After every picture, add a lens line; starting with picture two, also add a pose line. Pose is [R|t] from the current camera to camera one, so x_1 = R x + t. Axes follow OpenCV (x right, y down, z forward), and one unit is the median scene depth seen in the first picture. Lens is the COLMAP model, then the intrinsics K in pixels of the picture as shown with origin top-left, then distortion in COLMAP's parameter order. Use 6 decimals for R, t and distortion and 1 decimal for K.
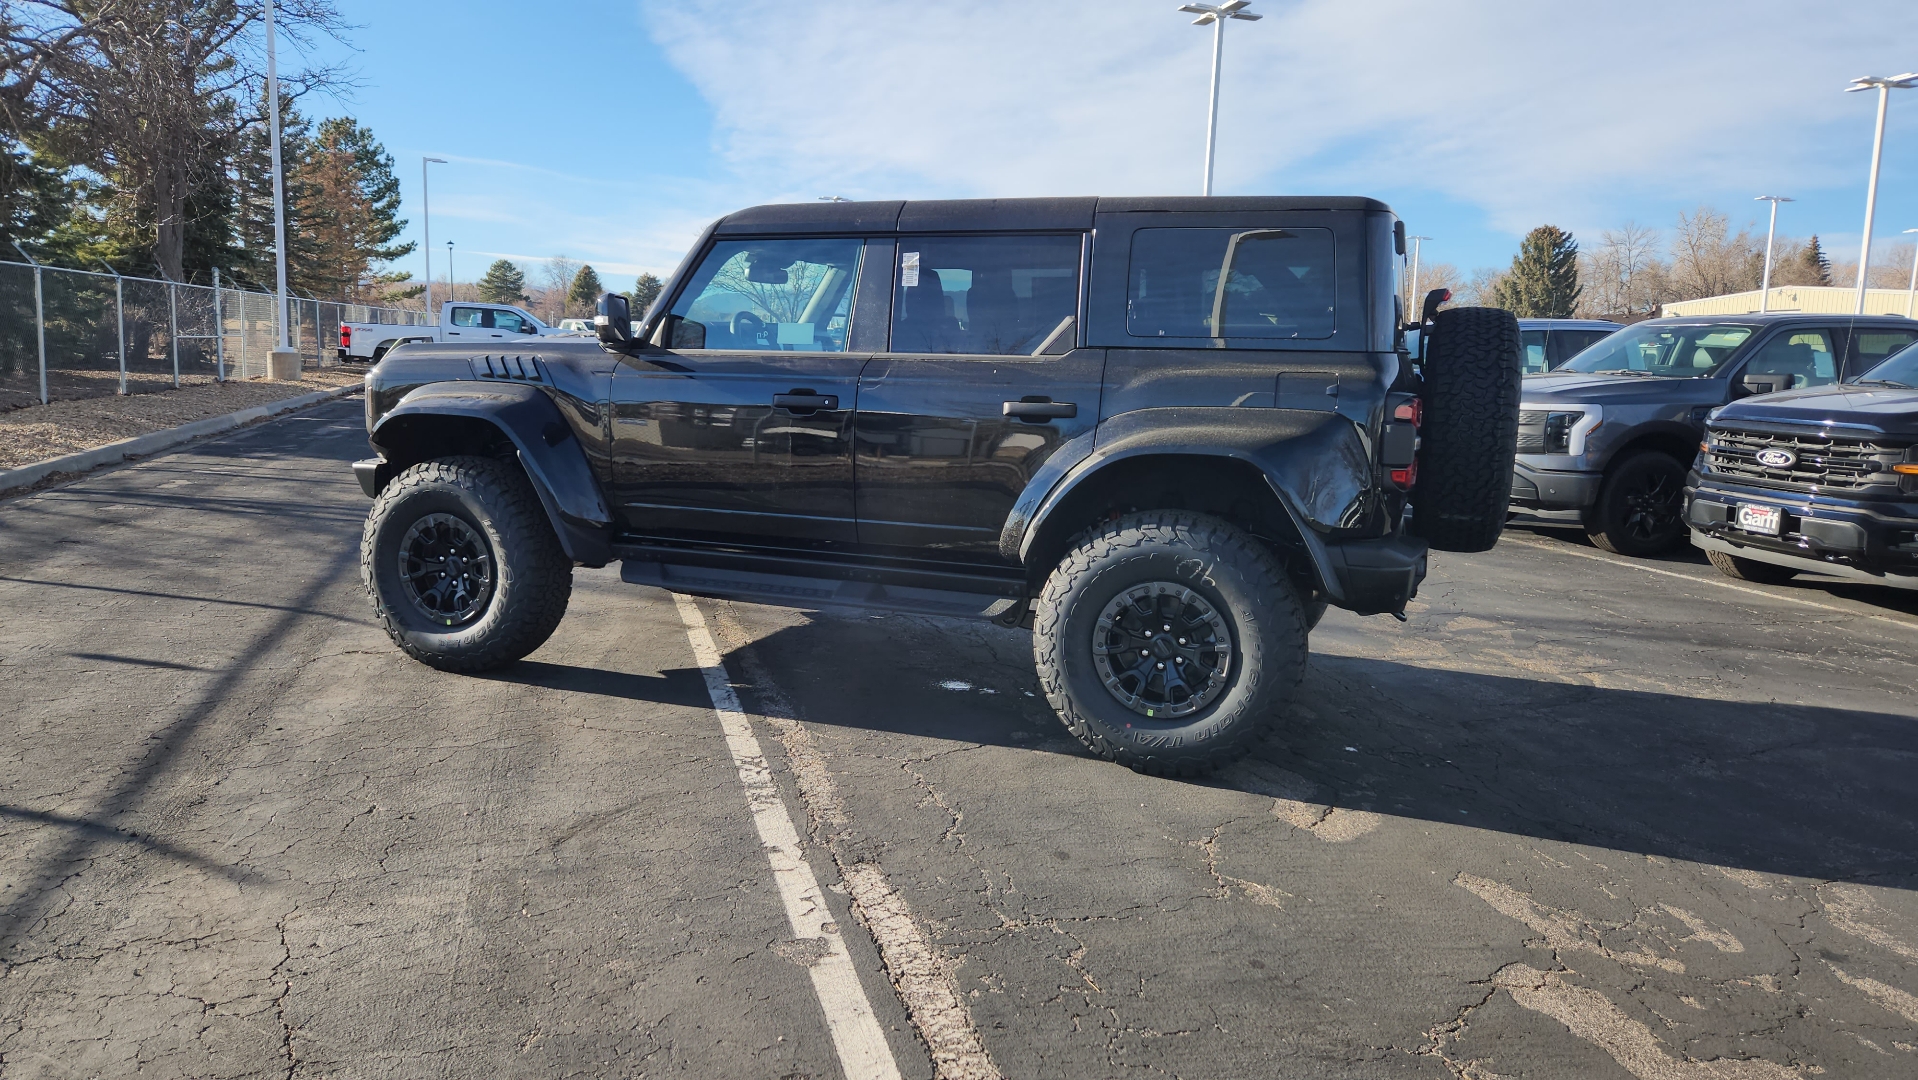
lens RADIAL K [[1282.4, 0, 919.7], [0, 1282.4, 532.3], [0, 0, 1]] dist [0.079369, -0.064650]
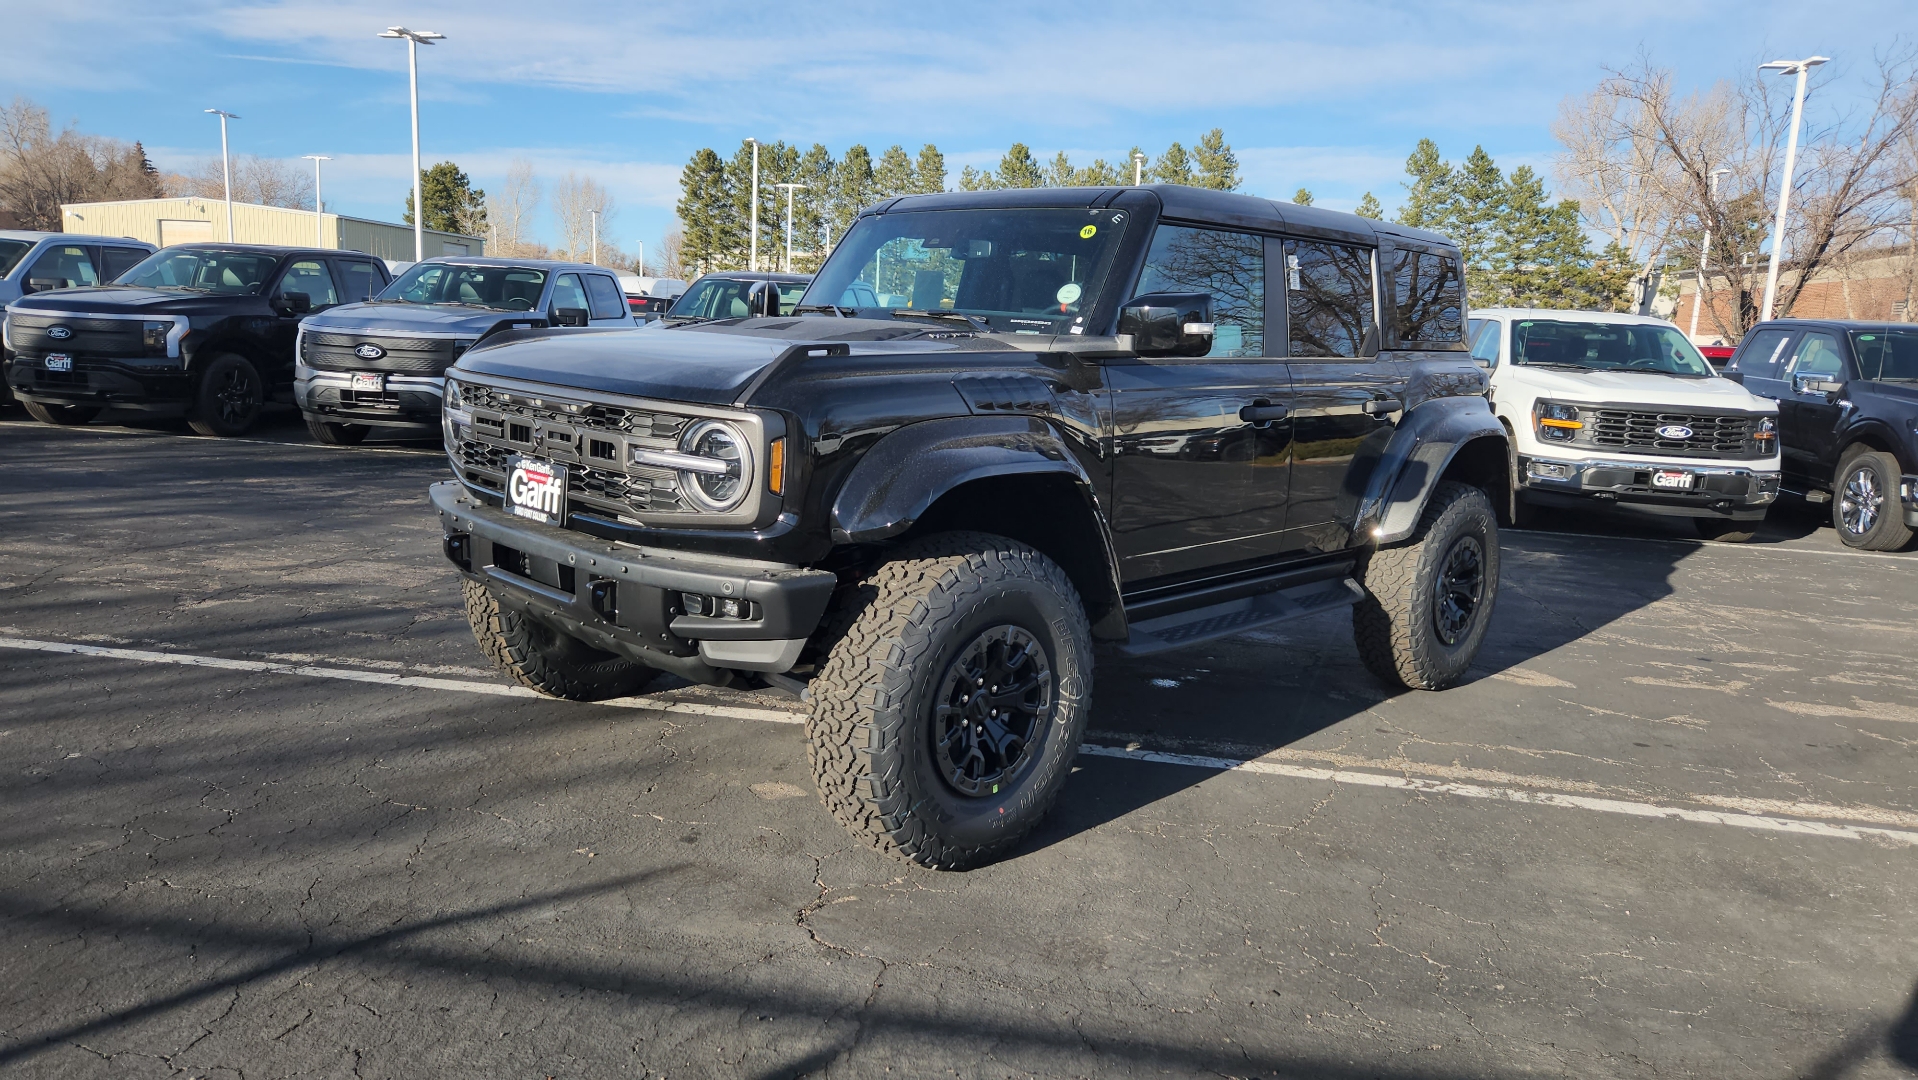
lens RADIAL K [[1279.9, 0, 951.0], [0, 1279.9, 528.6], [0, 0, 1]] dist [0.070628, -0.057367]
pose [[0.397531, -0.155307, 0.904350, -1.144164], [0.090872, 0.987391, 0.129622, -0.177821], [-0.913078, 0.030651, 0.406631, 0.923236]]
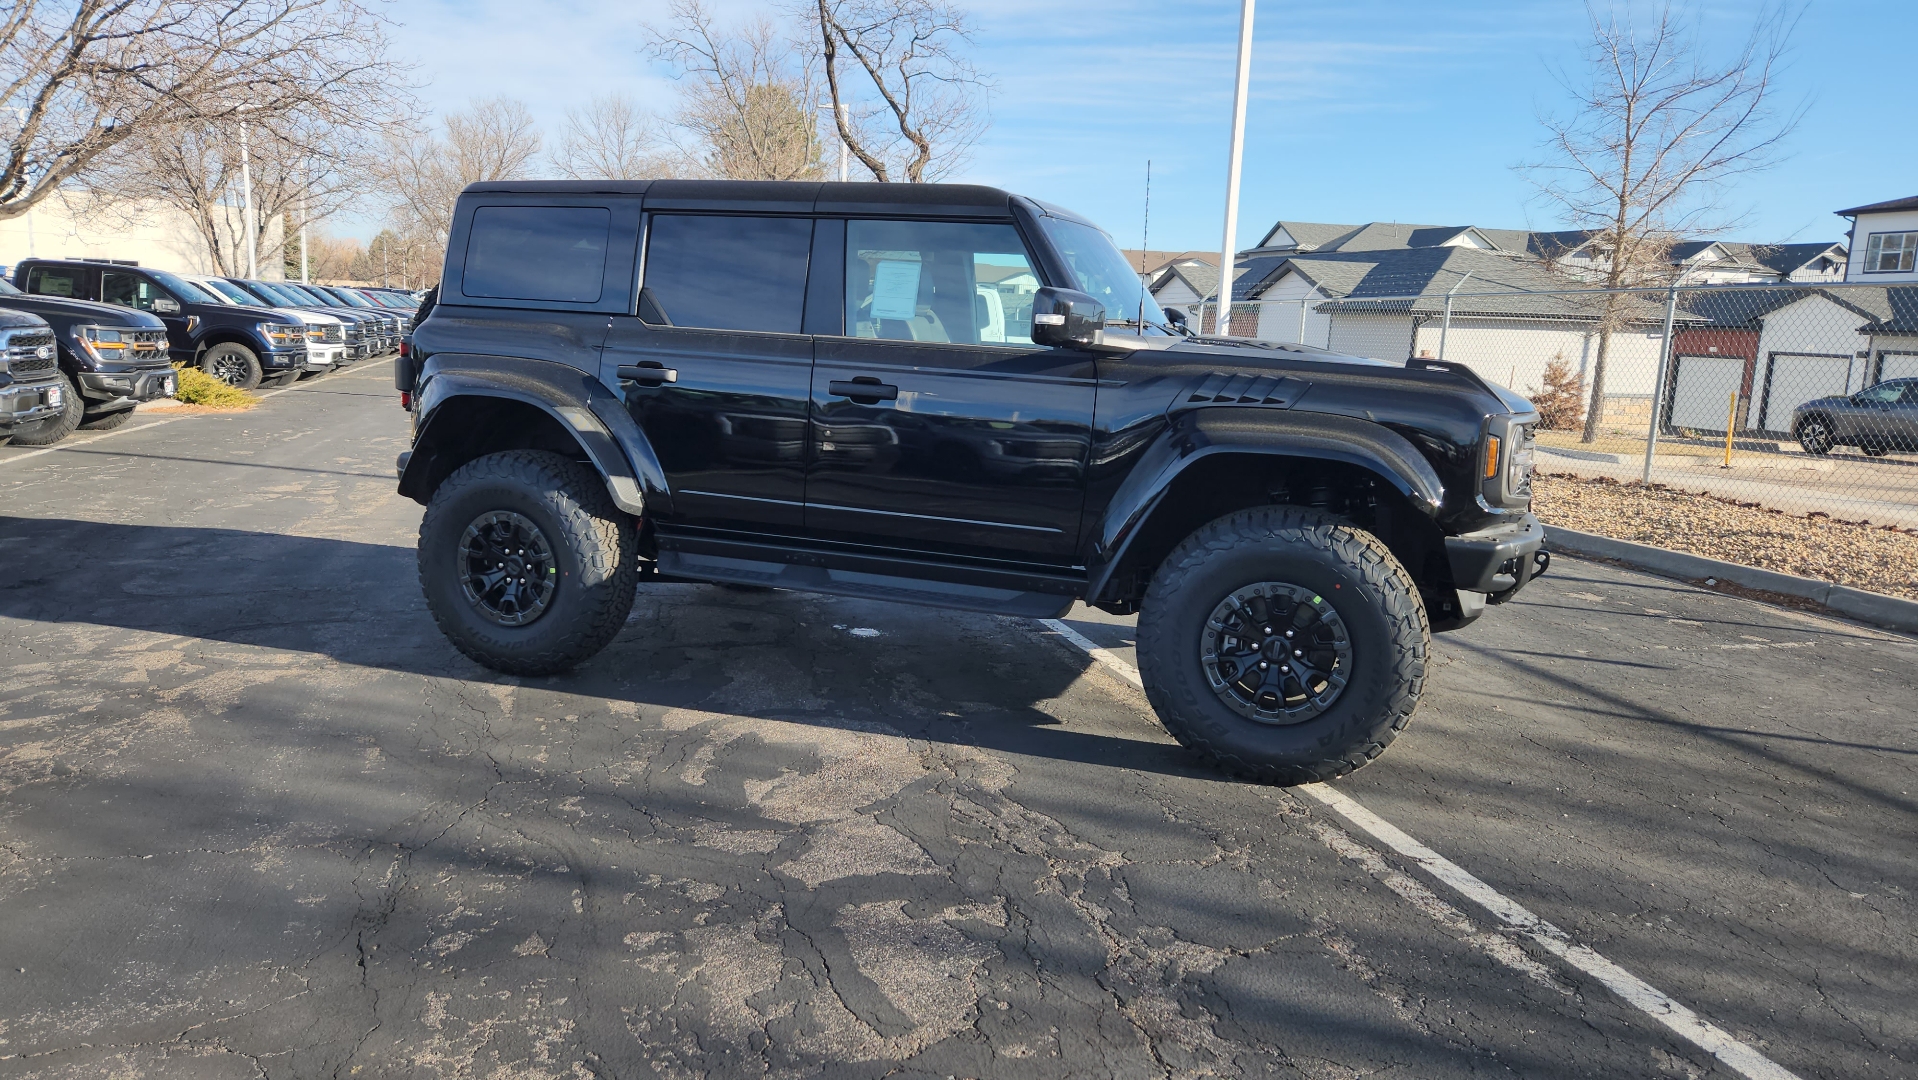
lens RADIAL K [[1281.1, 0, 932.4], [0, 1281.1, 539.4], [0, 0, 1]] dist [0.074232, -0.062219]
pose [[-0.997382, -0.069960, -0.018272, -0.005215], [-0.072219, 0.951361, 0.299493, -0.369054], [-0.003570, 0.300029, -0.953923, 2.539891]]
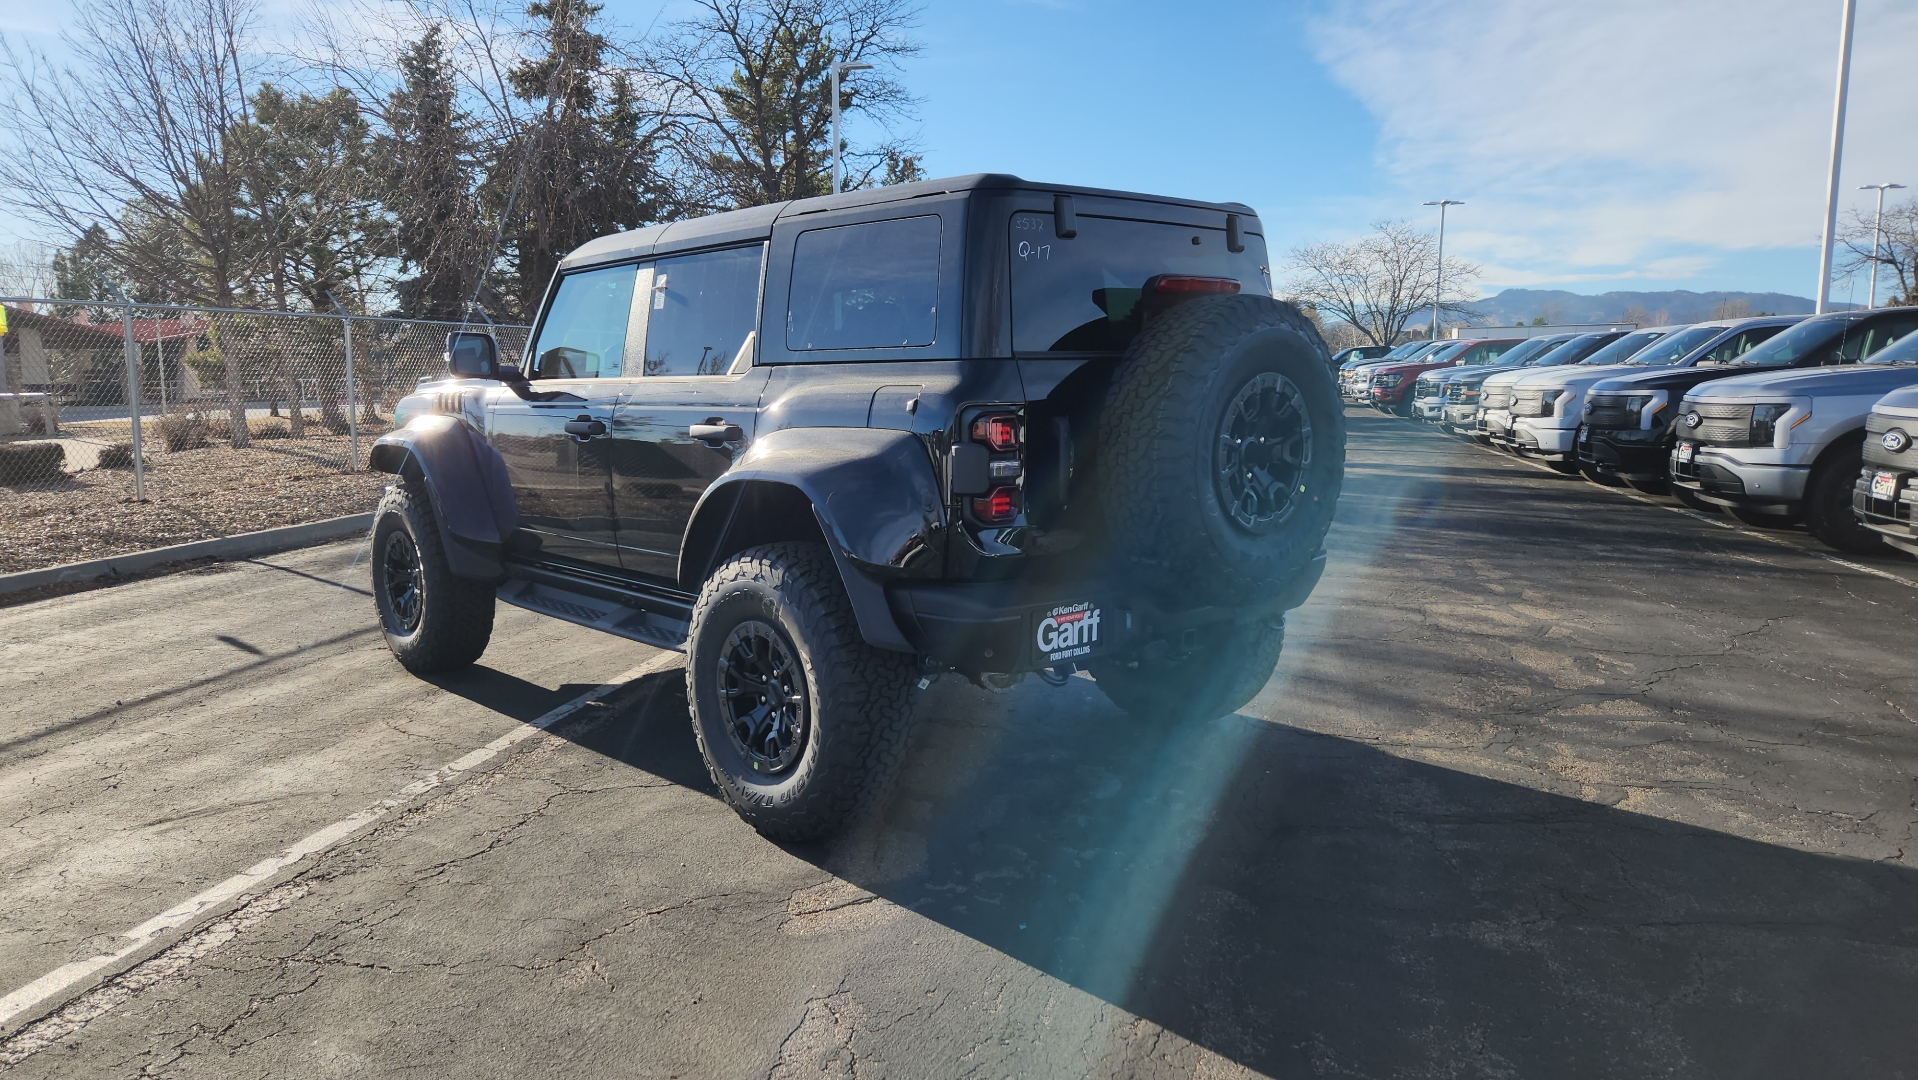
lens RADIAL K [[1282.7, 0, 927.8], [0, 1282.7, 534.6], [0, 0, 1]] dist [0.073518, -0.061687]
pose [[0.883261, 0.021308, -0.468398, 0.700787], [-0.030263, 0.999475, -0.011600, -0.015128], [0.467905, 0.024421, 0.883441, 0.252386]]
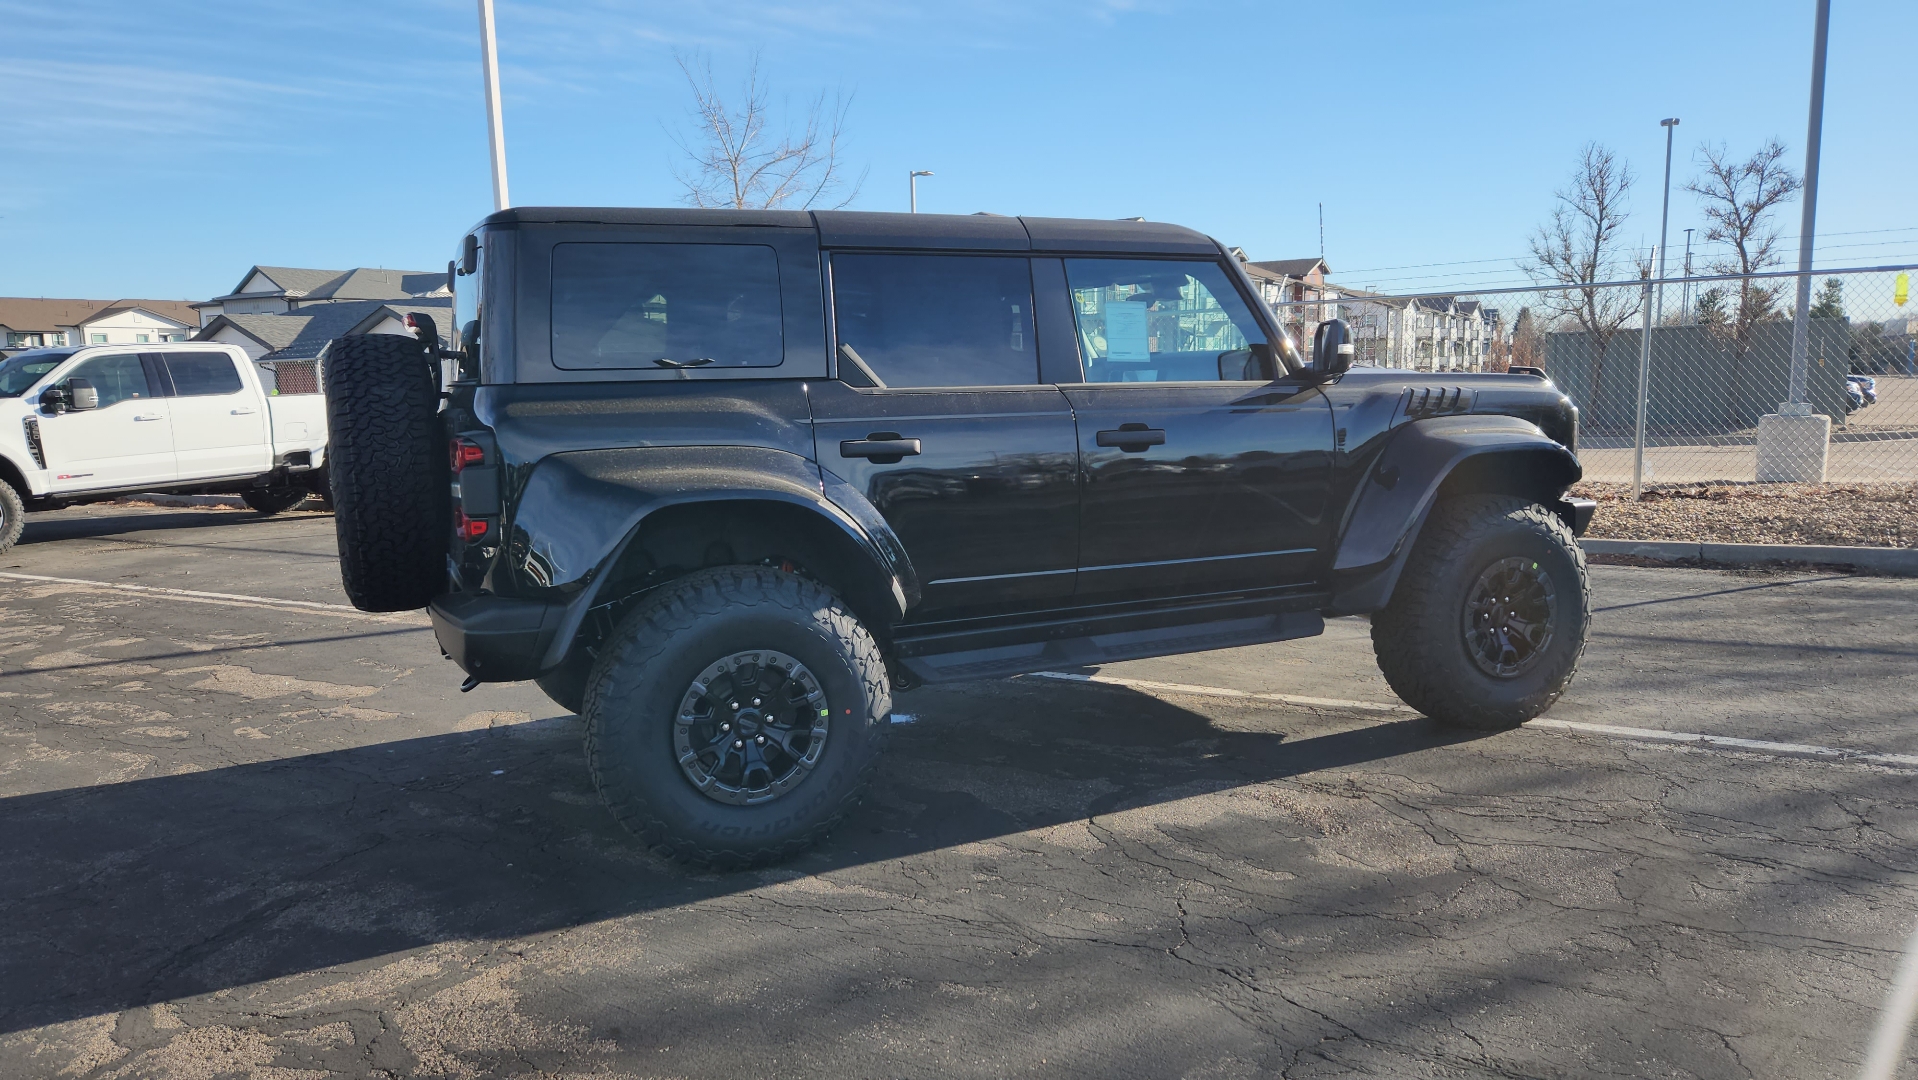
lens RADIAL K [[1280.8, 0, 923.7], [0, 1280.8, 532.8], [0, 0, 1]] dist [0.072024, -0.059290]
pose [[-0.721330, 0.073237, -0.688708, 0.855596], [-0.090557, 0.975884, 0.198622, -0.275182], [0.686646, 0.205640, -0.697302, 2.088167]]
